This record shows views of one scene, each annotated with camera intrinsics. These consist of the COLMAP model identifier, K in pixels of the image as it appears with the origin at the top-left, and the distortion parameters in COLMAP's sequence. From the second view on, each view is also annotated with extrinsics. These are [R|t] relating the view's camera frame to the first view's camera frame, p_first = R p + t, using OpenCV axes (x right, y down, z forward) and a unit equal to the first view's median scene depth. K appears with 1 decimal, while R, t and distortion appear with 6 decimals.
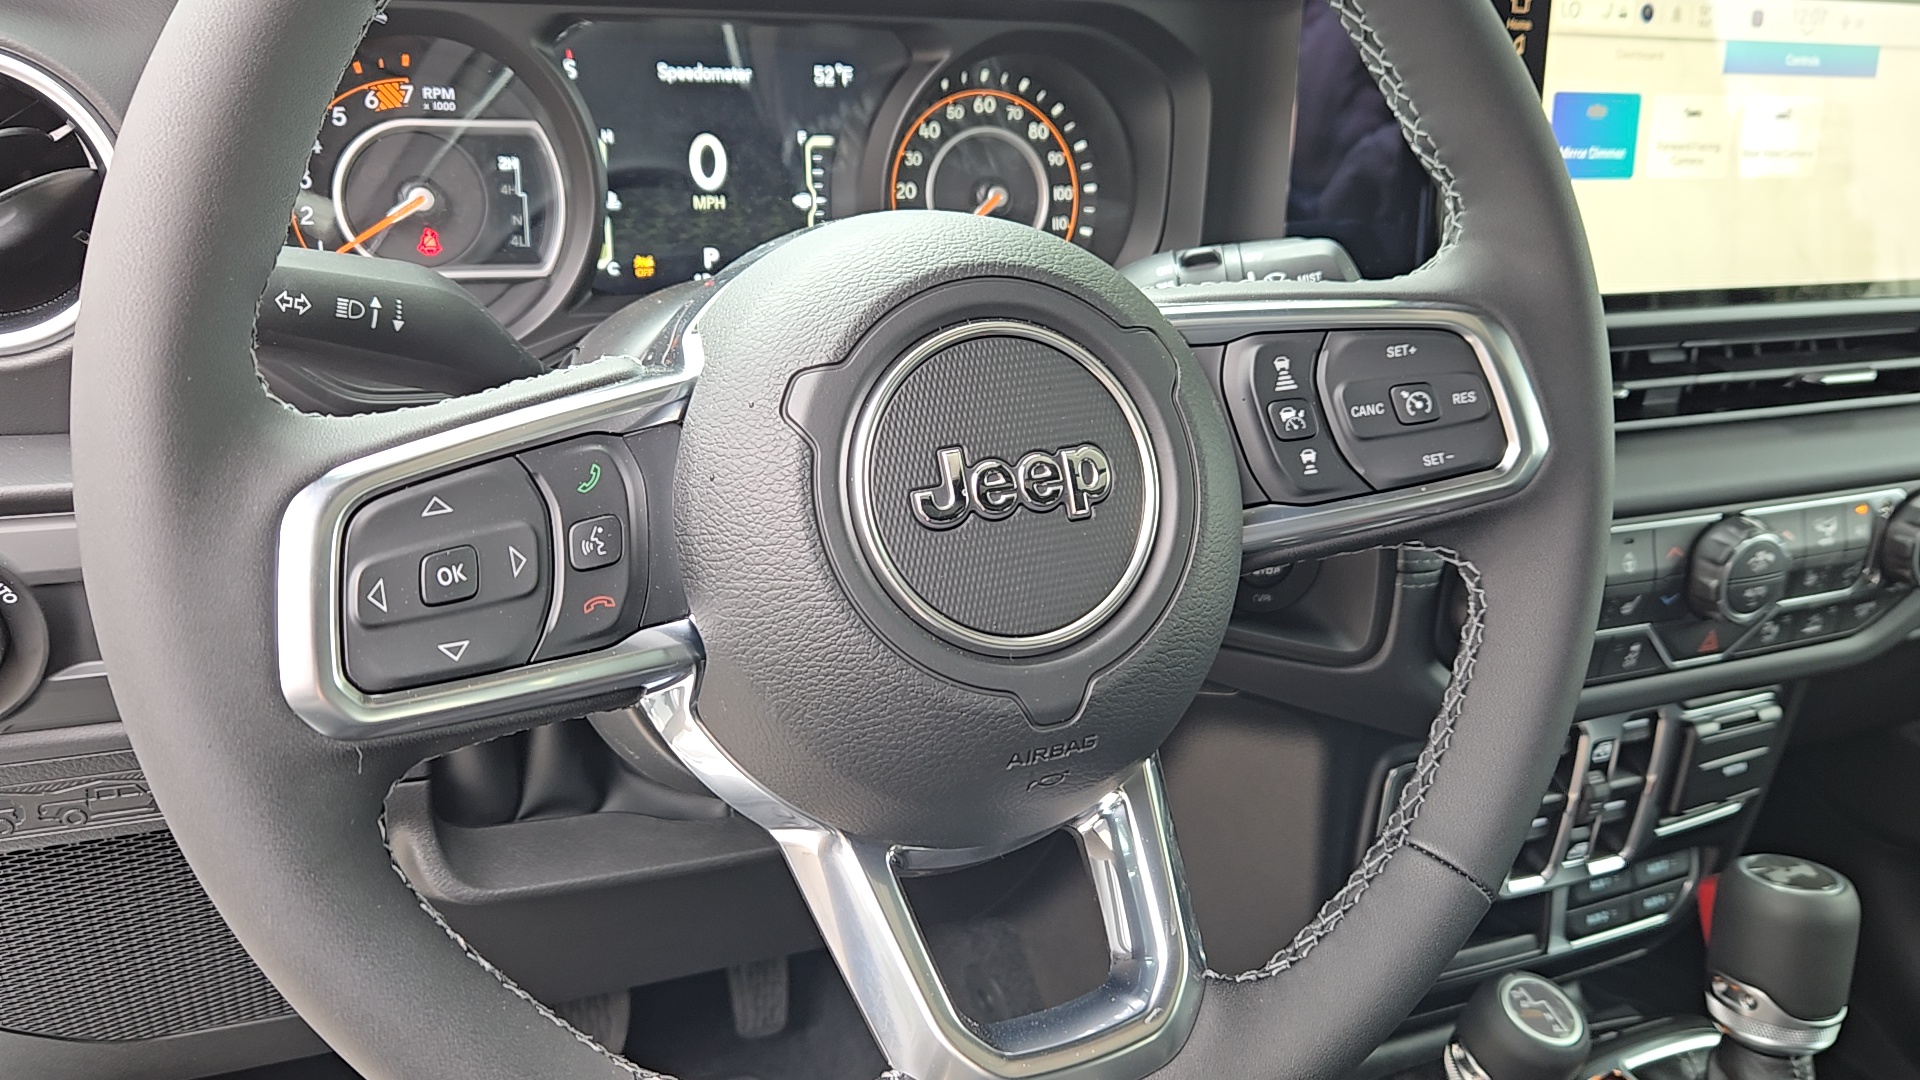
lens RADIAL K [[1611.4, 0, 948.6], [0, 1611.4, 538.6], [0, 0, 1]] dist [0.013720, 0.002210]
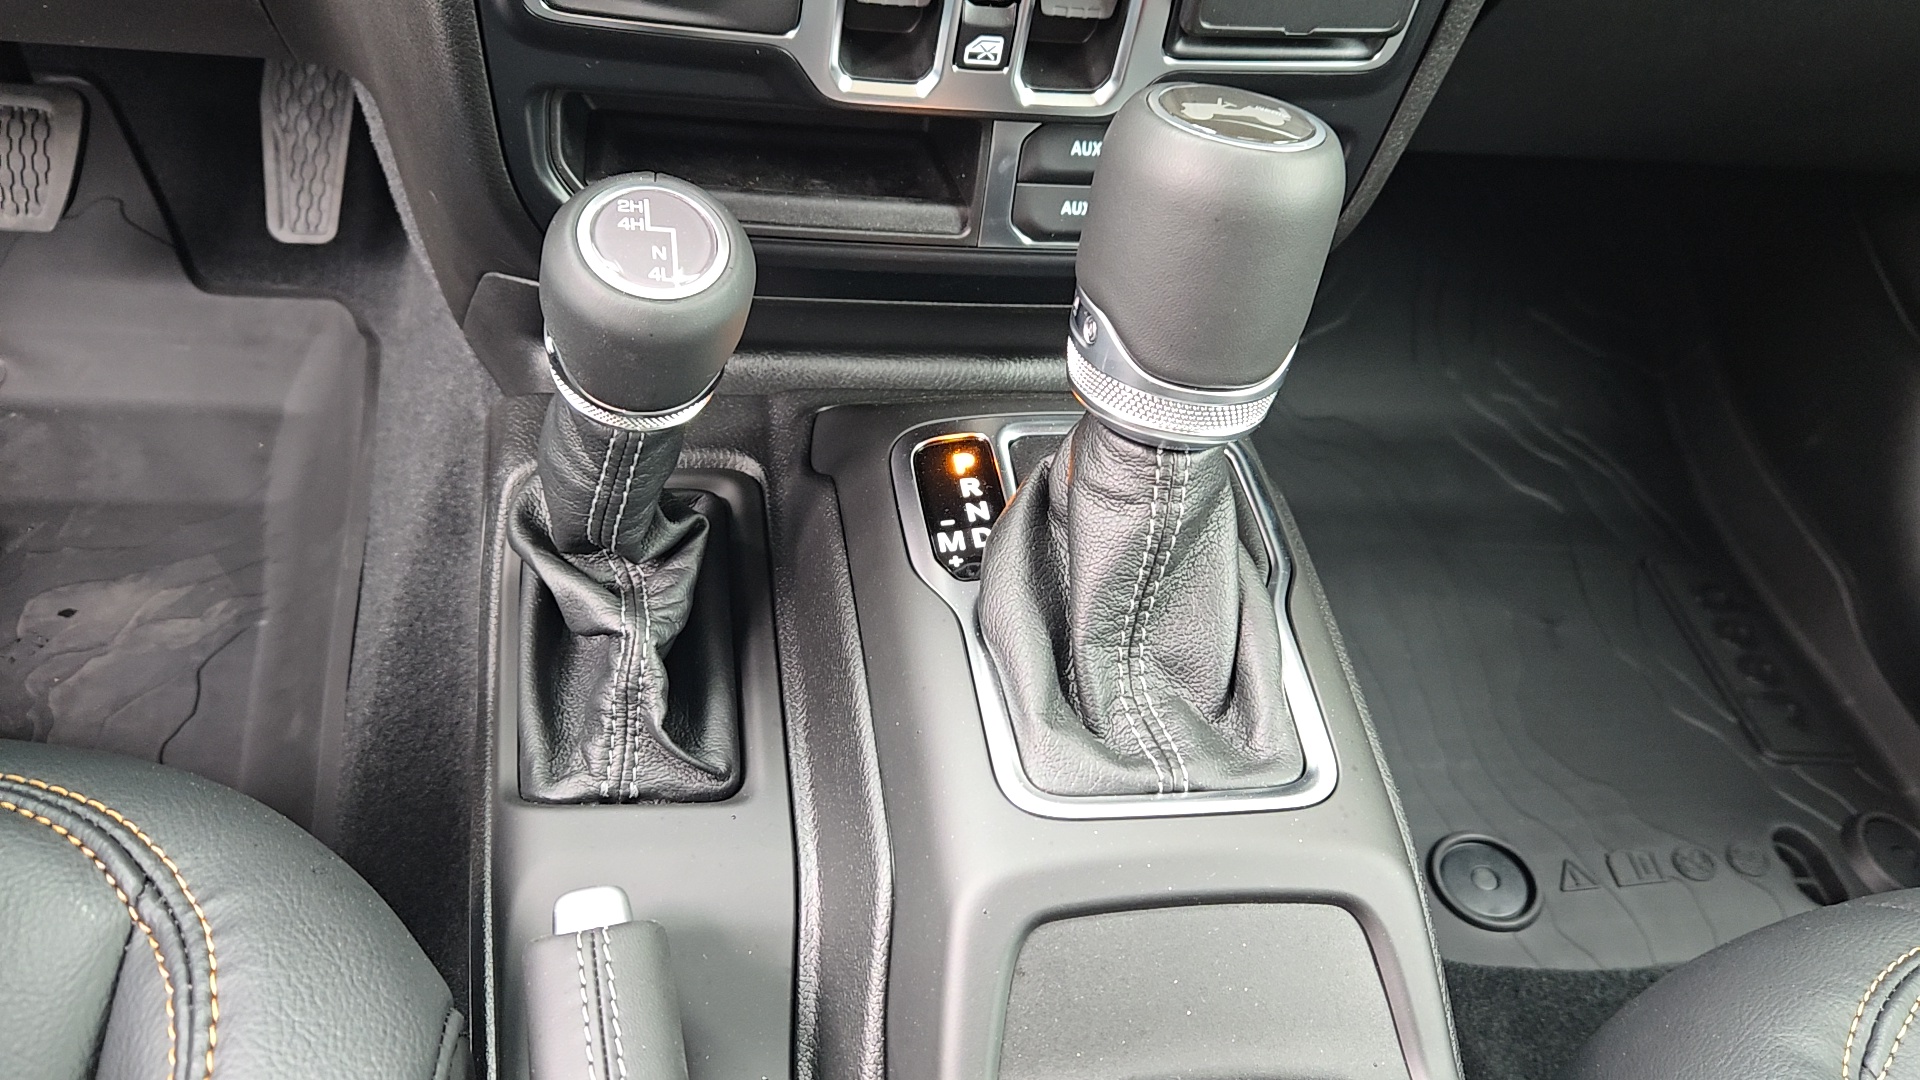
lens RADIAL K [[1611.4, 0, 966.3], [0, 1611.4, 520.4], [0, 0, 1]] dist [0.013720, 0.002210]
pose [[0.958057, 0.240569, -0.155734, 0.631865], [-0.176014, 0.922813, 0.342689, 0.189461], [0.226154, -0.300904, 0.926451, 0.533294]]
